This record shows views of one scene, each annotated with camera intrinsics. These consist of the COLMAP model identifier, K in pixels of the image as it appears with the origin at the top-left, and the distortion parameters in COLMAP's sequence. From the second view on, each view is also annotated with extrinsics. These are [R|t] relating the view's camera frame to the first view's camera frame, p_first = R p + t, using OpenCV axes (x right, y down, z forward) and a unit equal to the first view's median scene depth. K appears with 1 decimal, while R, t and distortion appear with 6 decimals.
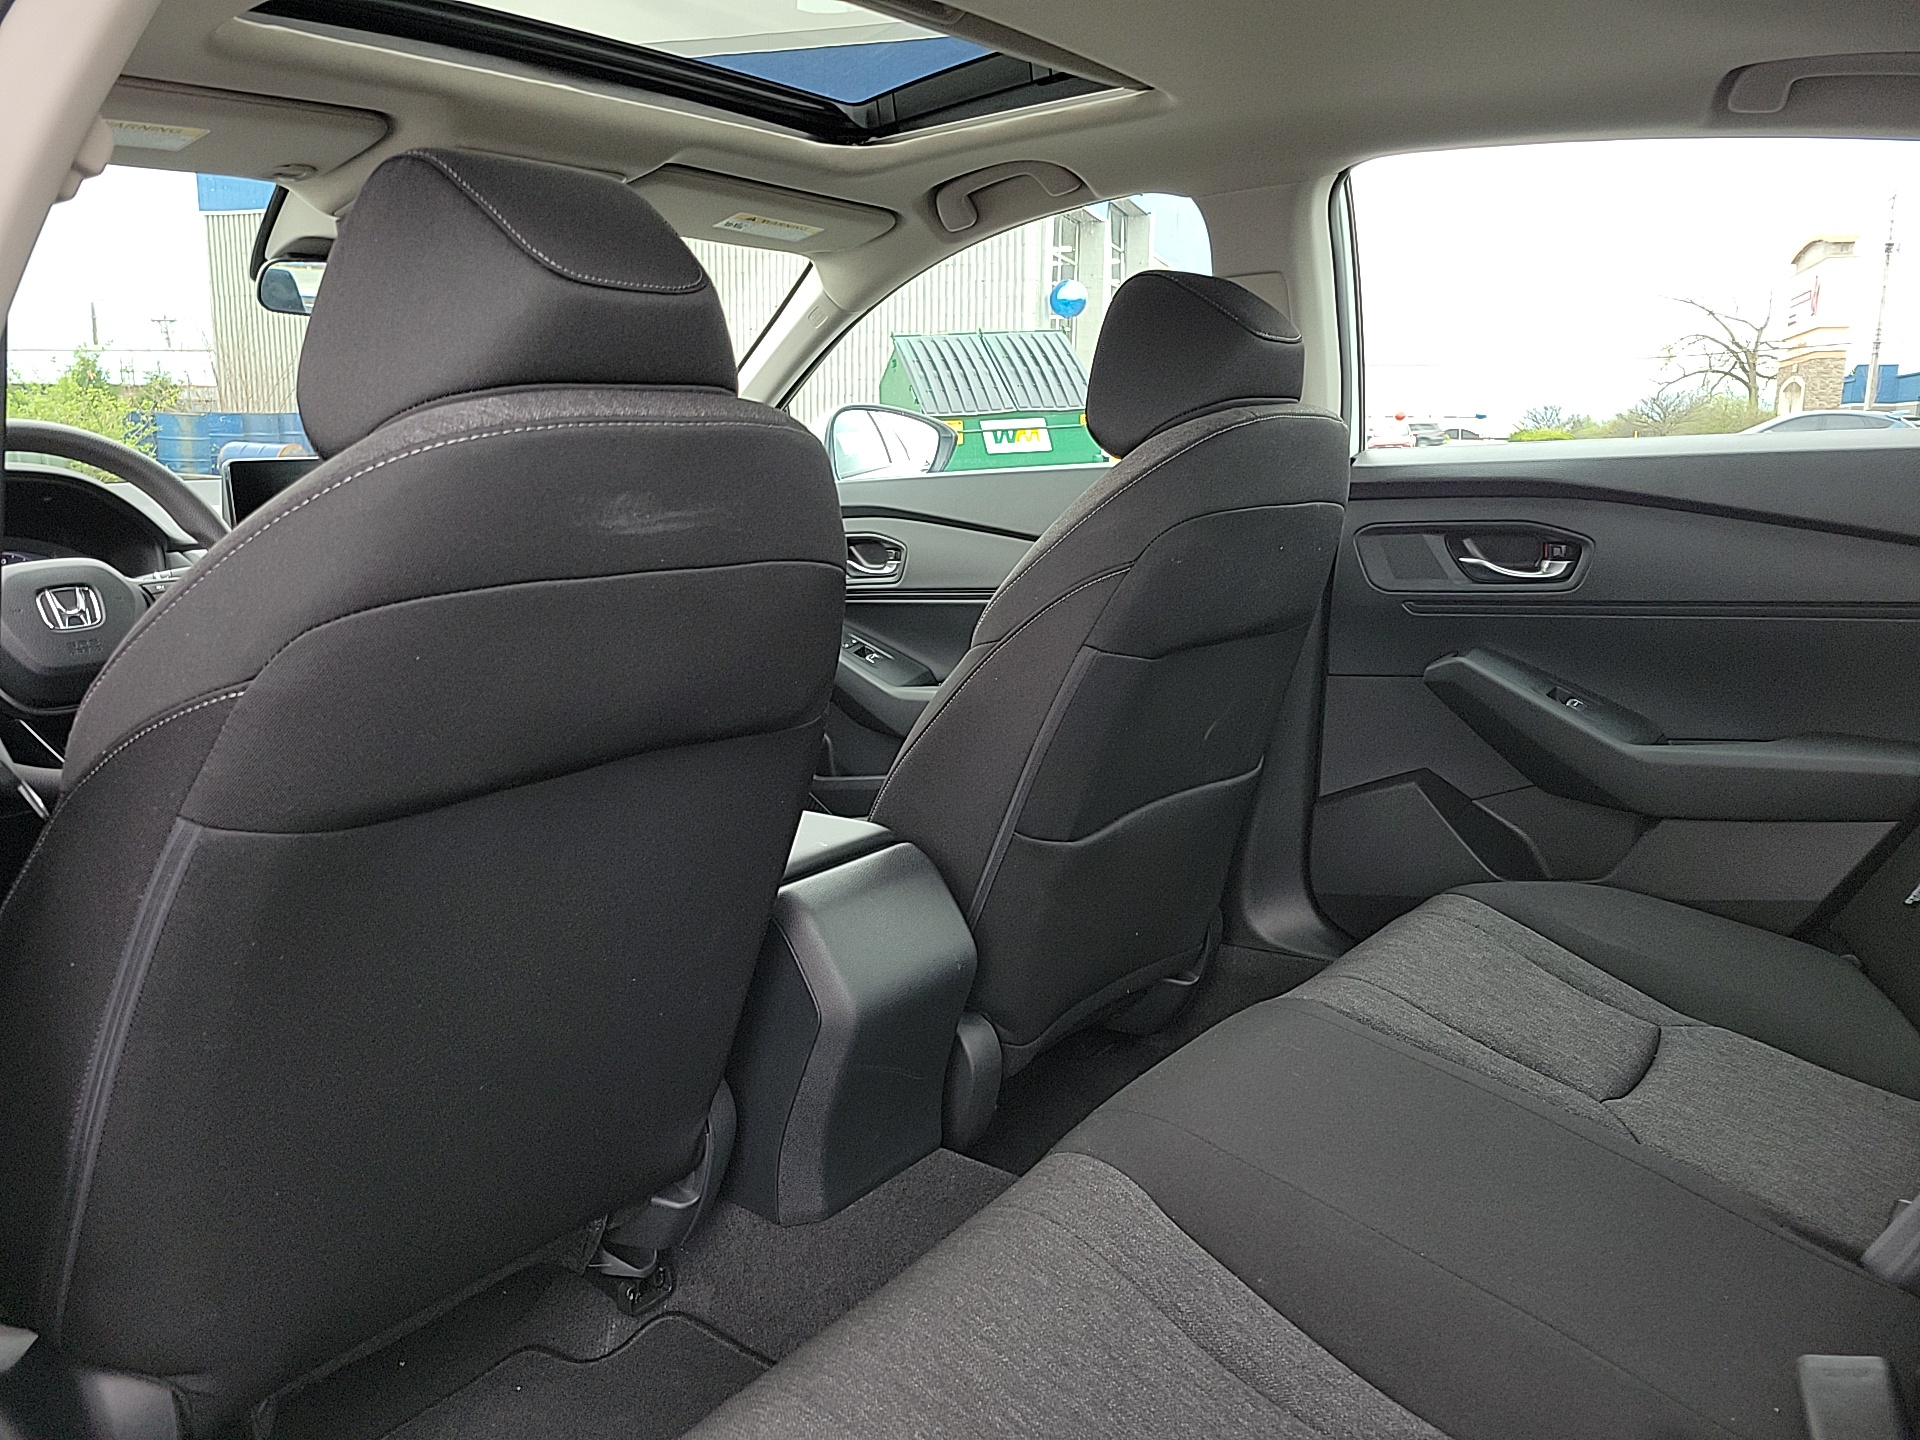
lens RADIAL K [[1423.6, 0, 942.5], [0, 1423.6, 722.8], [0, 0, 1]] dist [0.047302, -0.031811]
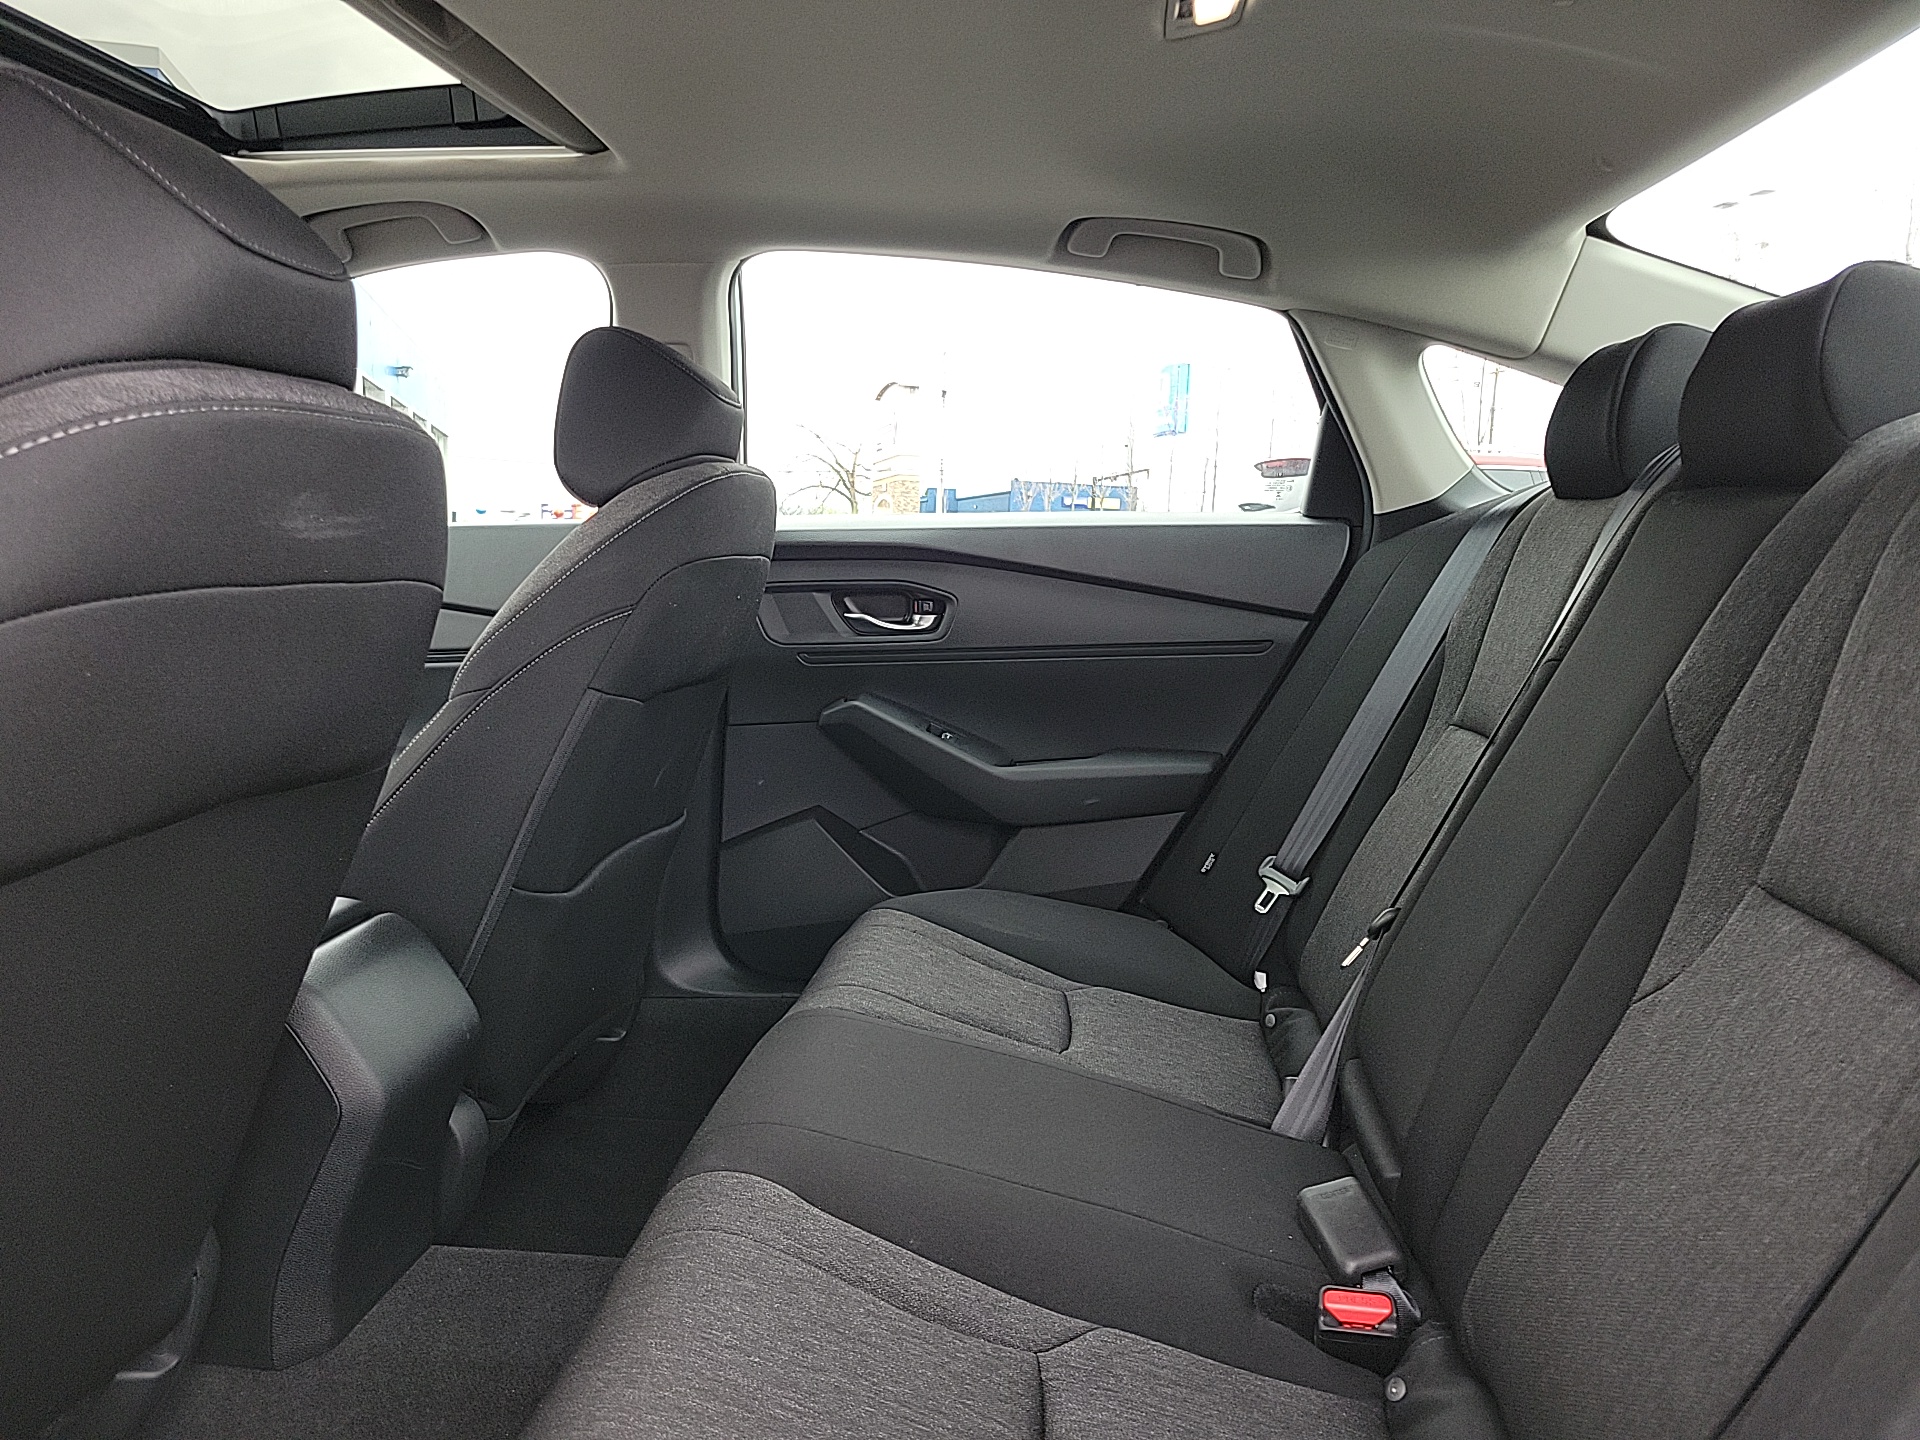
lens RADIAL K [[1423.6, 0, 935.3], [0, 1423.6, 732.2], [0, 0, 1]] dist [0.047302, -0.031811]
pose [[0.848861, -0.043899, 0.526789, -0.204381], [0.074078, 0.996591, -0.036320, 0.027896], [-0.523399, 0.069854, 0.849220, 0.025528]]
